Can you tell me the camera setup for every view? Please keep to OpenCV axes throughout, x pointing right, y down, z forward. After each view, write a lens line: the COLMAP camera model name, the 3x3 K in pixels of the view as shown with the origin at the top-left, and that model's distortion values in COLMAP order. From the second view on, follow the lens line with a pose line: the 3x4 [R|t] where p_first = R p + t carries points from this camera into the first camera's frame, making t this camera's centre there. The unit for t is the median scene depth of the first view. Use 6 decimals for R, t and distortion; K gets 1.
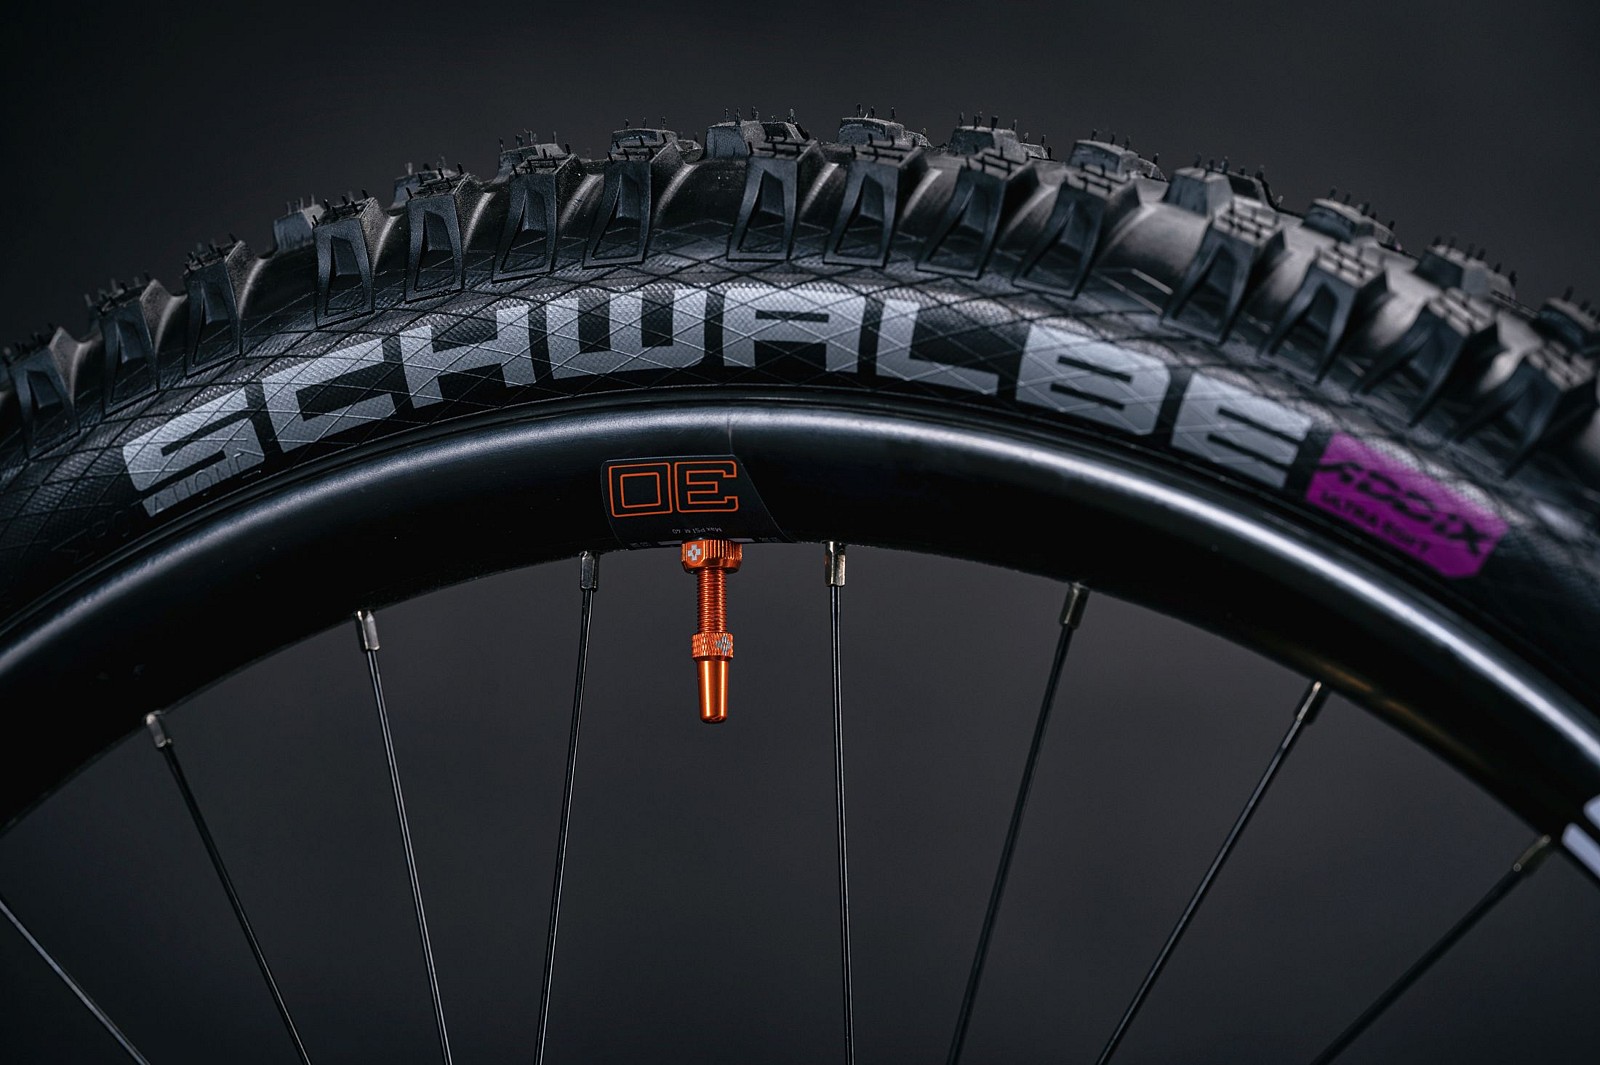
lens RADIAL K [[4547.7, 0, 800.0], [0, 4547.7, 532.2], [0, 0, 1]] dist [-0.233027, 0.000000]
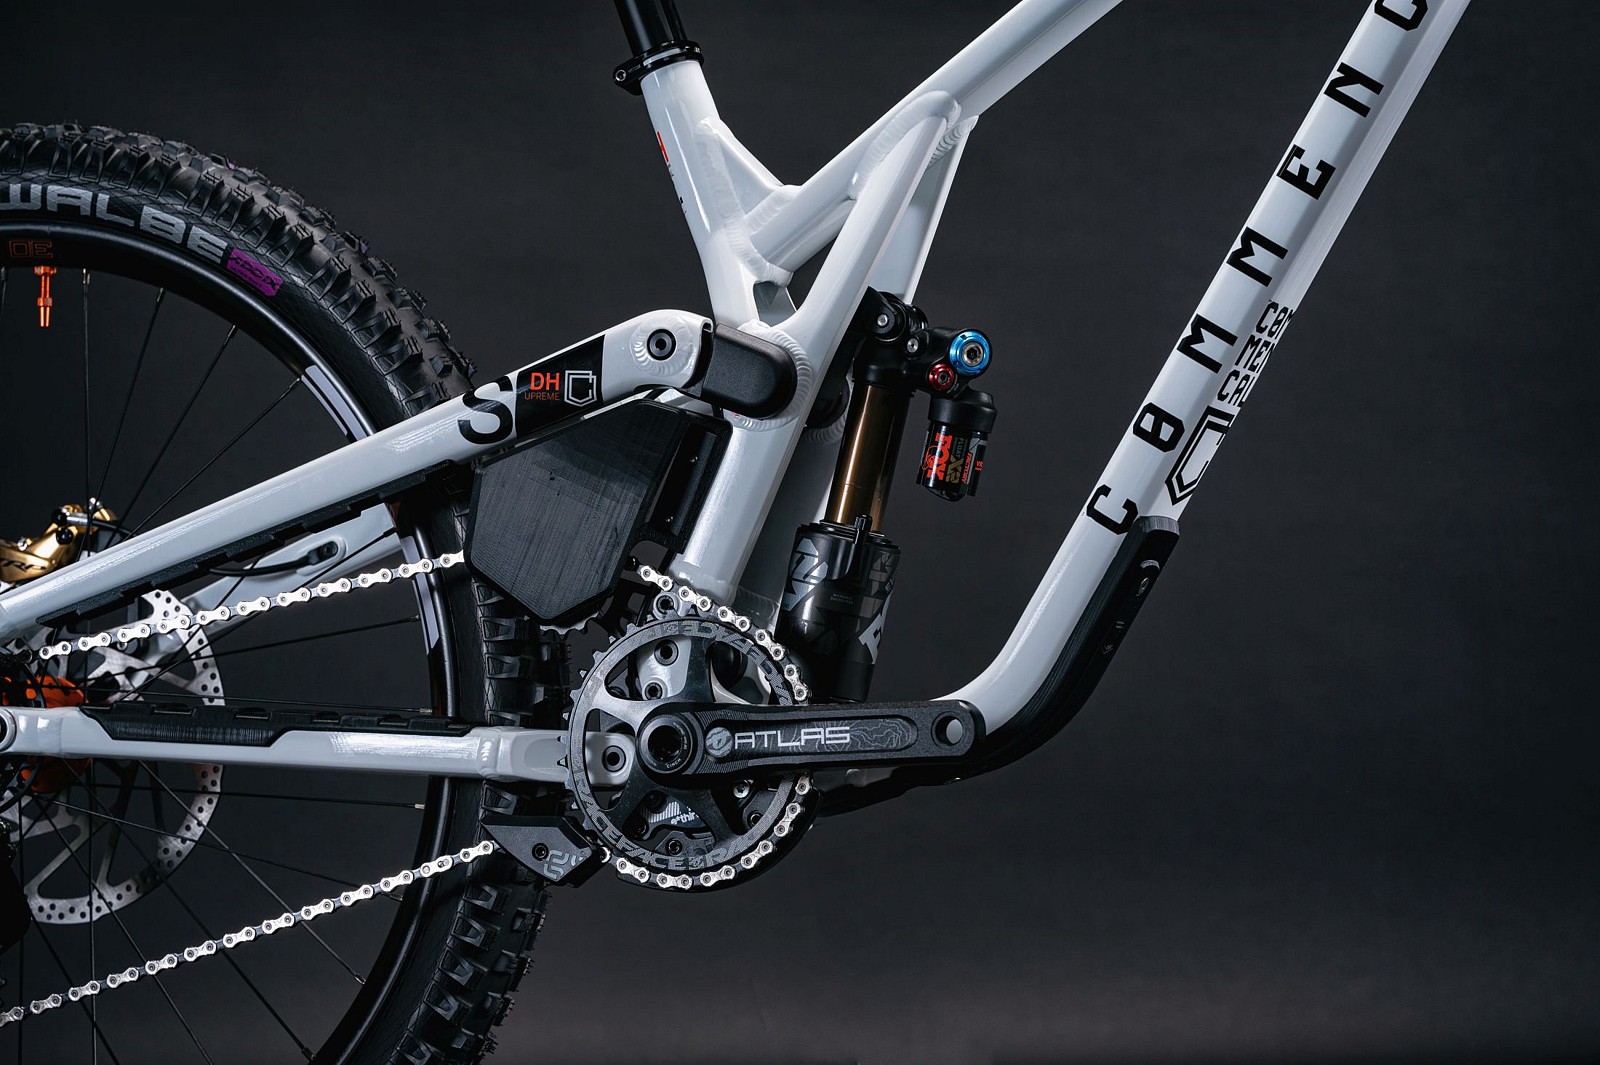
lens RADIAL K [[4547.7, 0, 800.3], [0, 4547.7, 532.3], [0, 0, 1]] dist [-0.233027, 0.000000]
pose [[0.995368, 0.021206, 0.093774, 0.205551], [-0.032917, 0.991590, 0.125166, -0.218398], [-0.090331, -0.127673, 0.987694, -2.029962]]
